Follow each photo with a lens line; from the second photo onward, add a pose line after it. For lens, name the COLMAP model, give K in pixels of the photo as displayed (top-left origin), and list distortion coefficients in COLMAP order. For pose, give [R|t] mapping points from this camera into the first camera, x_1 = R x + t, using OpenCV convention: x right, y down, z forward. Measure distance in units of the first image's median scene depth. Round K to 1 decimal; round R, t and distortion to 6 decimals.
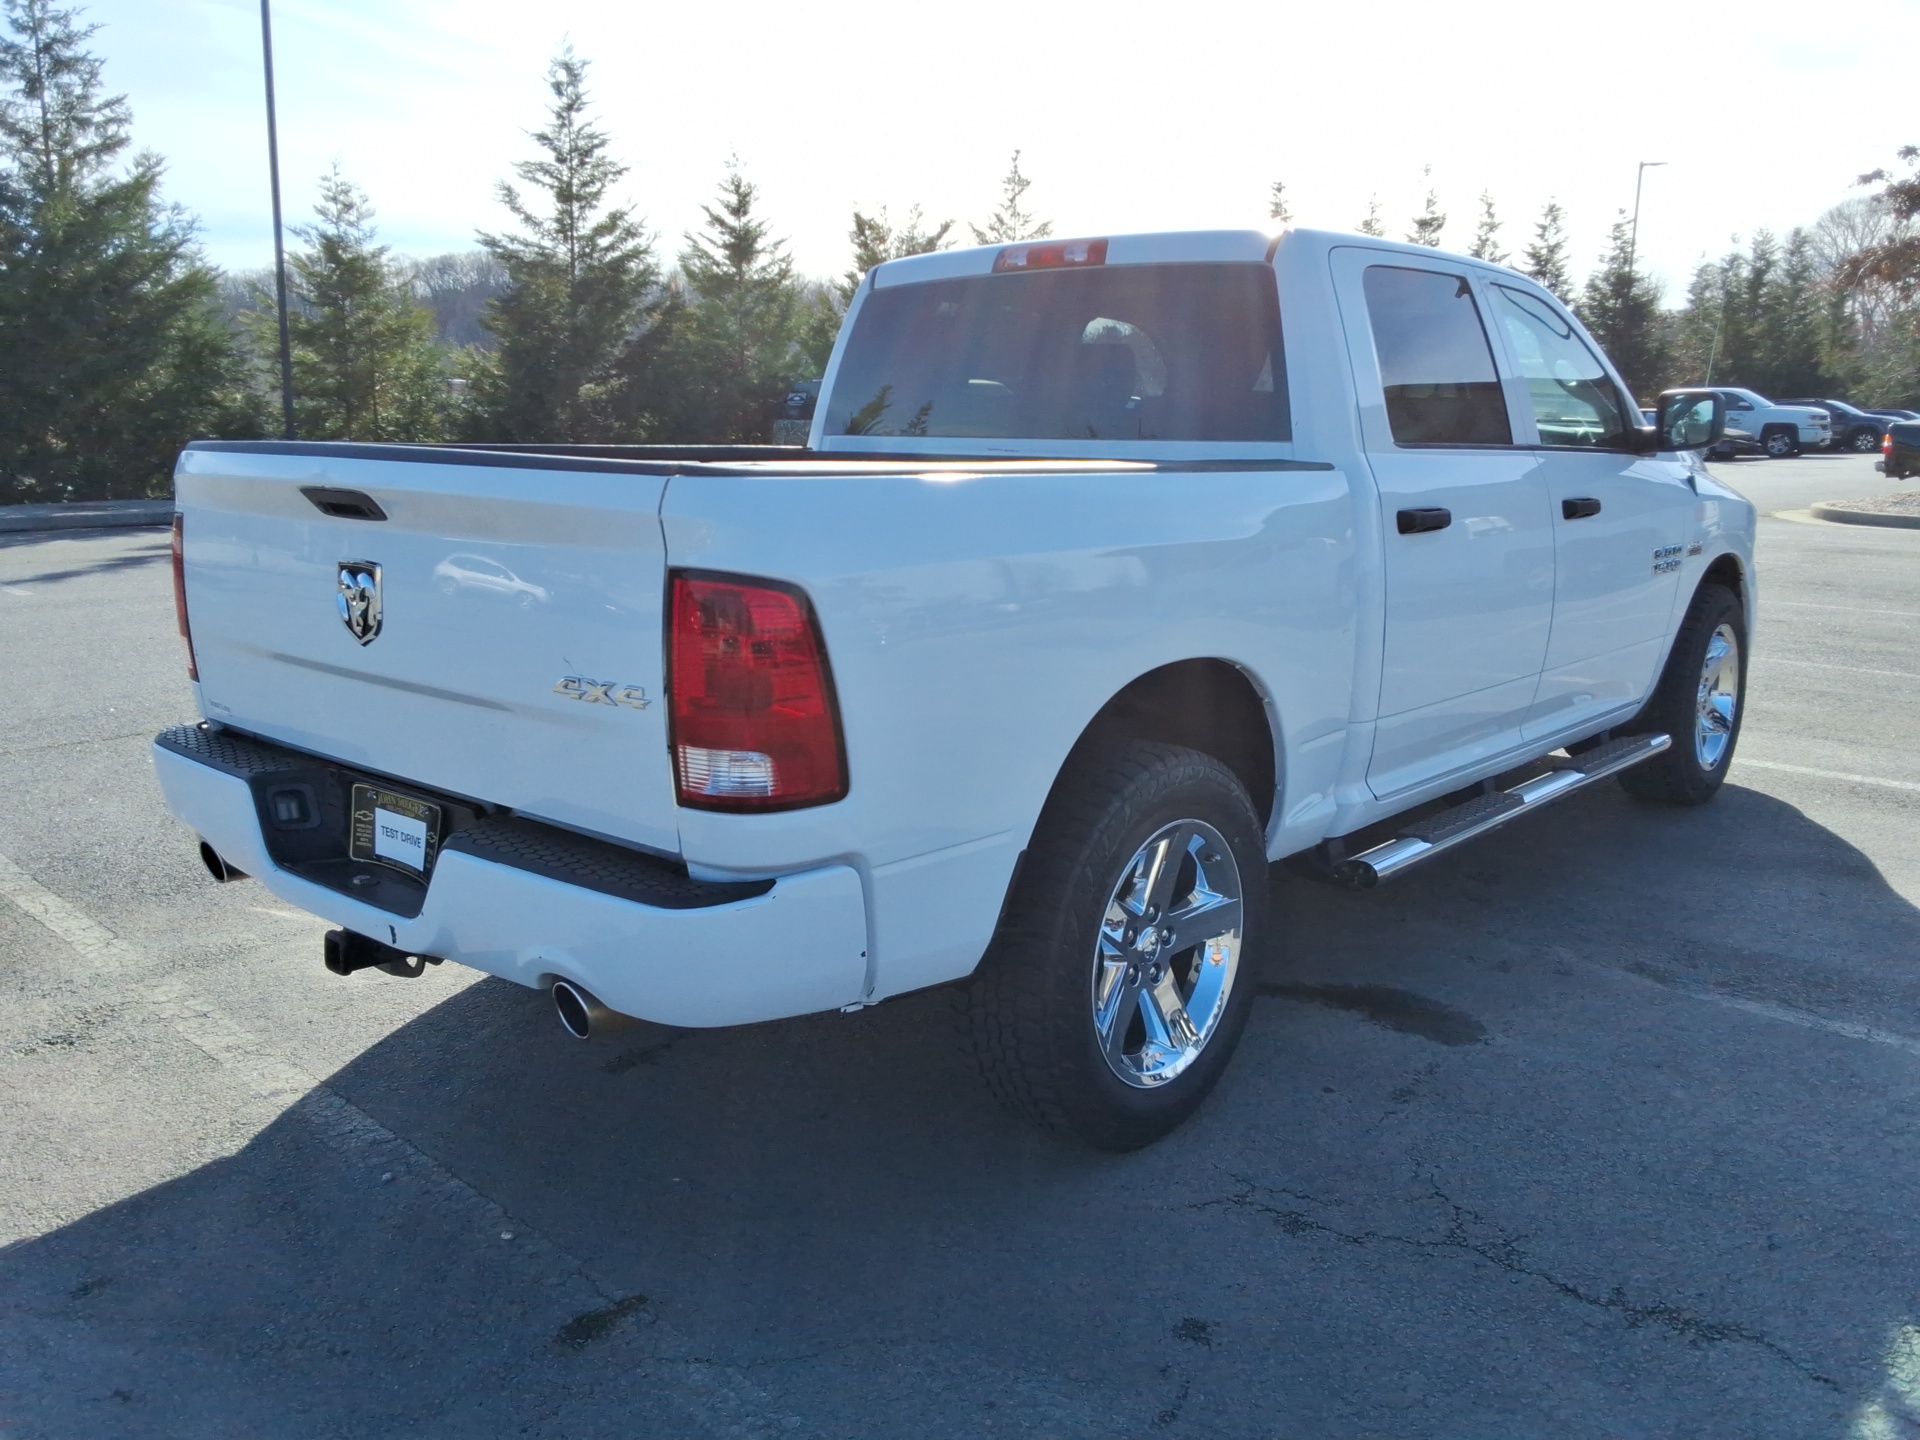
lens RADIAL K [[1544.8, 0, 964.0], [0, 1544.8, 683.0], [0, 0, 1]] dist [0.064920, -0.084195]
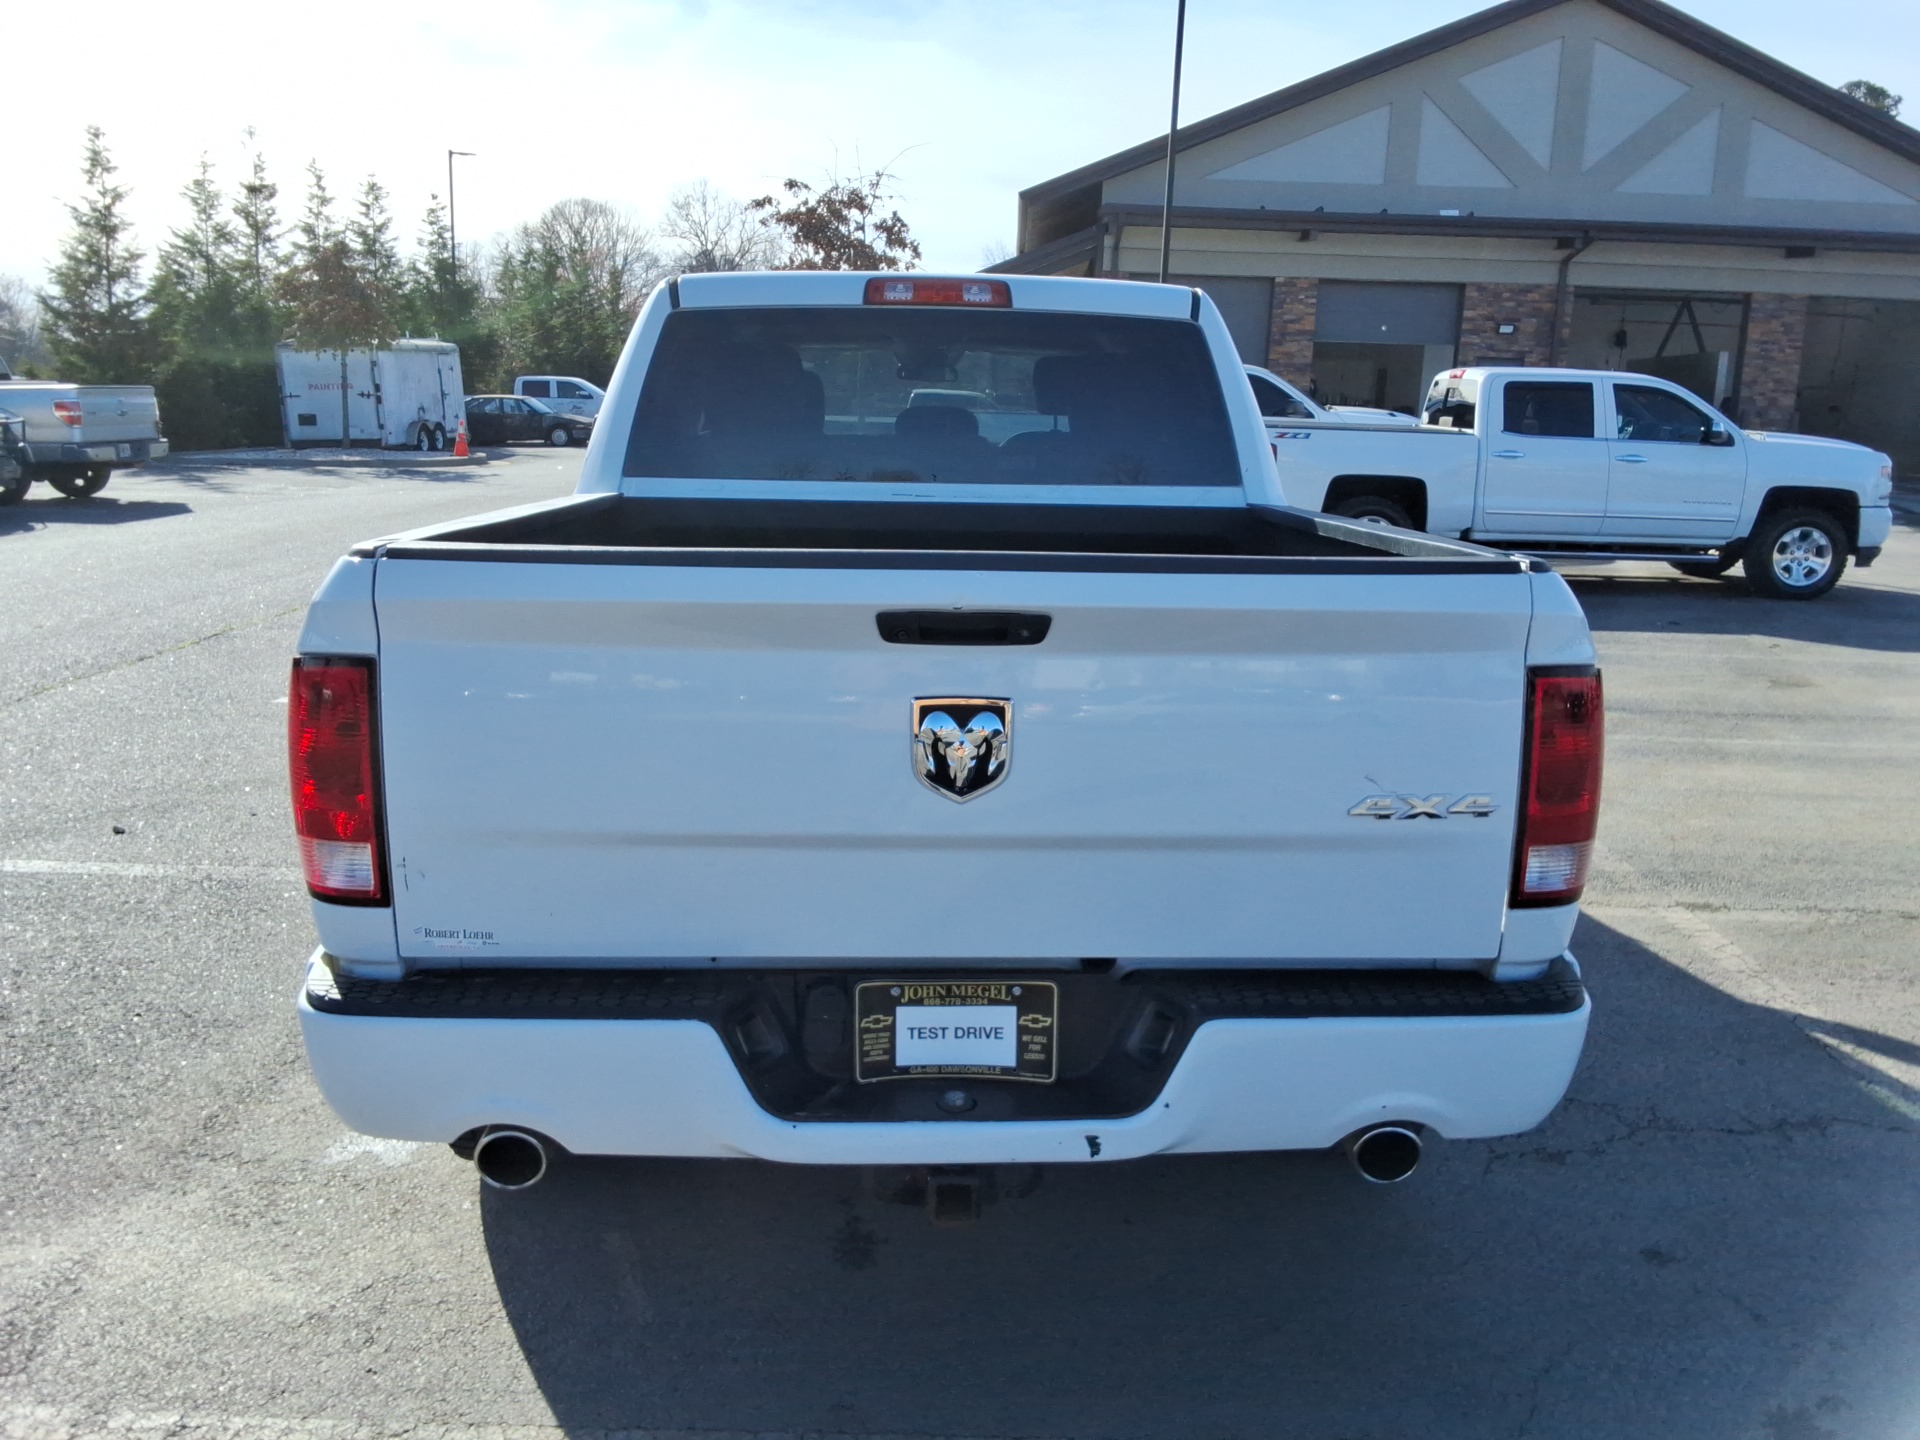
lens RADIAL K [[1563.2, 0, 959.7], [0, 1563.2, 682.0], [0, 0, 1]] dist [0.100275, -0.160329]
pose [[0.724939, -0.112277, 0.679601, -0.145005], [0.104508, 0.993132, 0.052595, -0.019927], [-0.680839, 0.032896, 0.731694, 0.066253]]
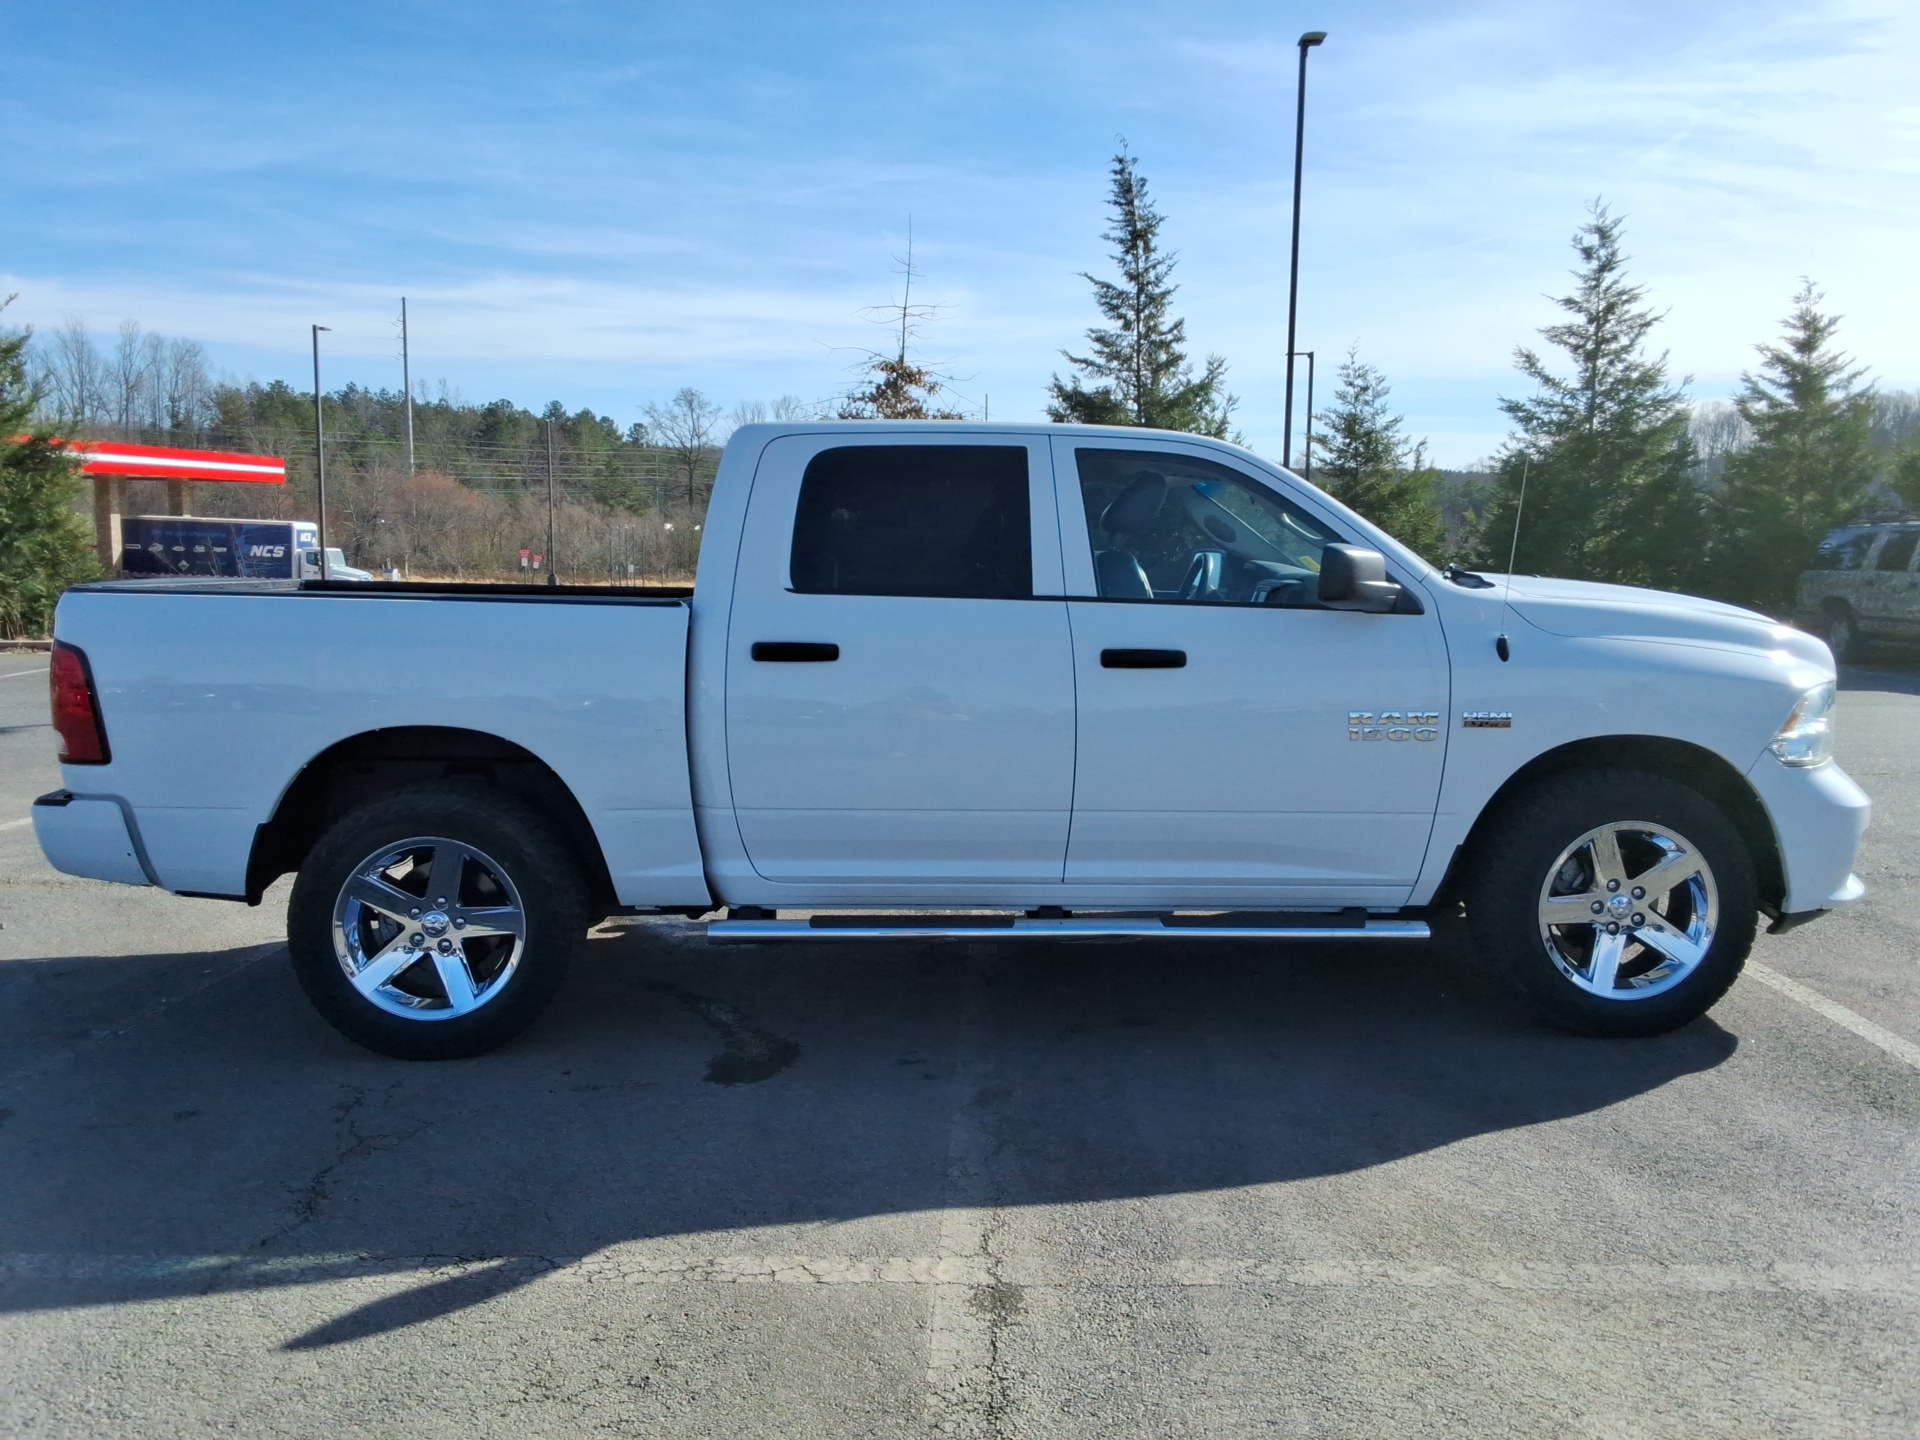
lens RADIAL K [[1521.0, 0, 1134.5], [0, 1521.0, 717.1], [0, 0, 1]] dist [0.353739, -0.494923]
pose [[0.714653, 0.081479, -0.694717, 0.285814], [-0.130794, 0.991241, -0.018291, -0.014221], [0.687142, 0.103937, 0.719051, 0.059462]]
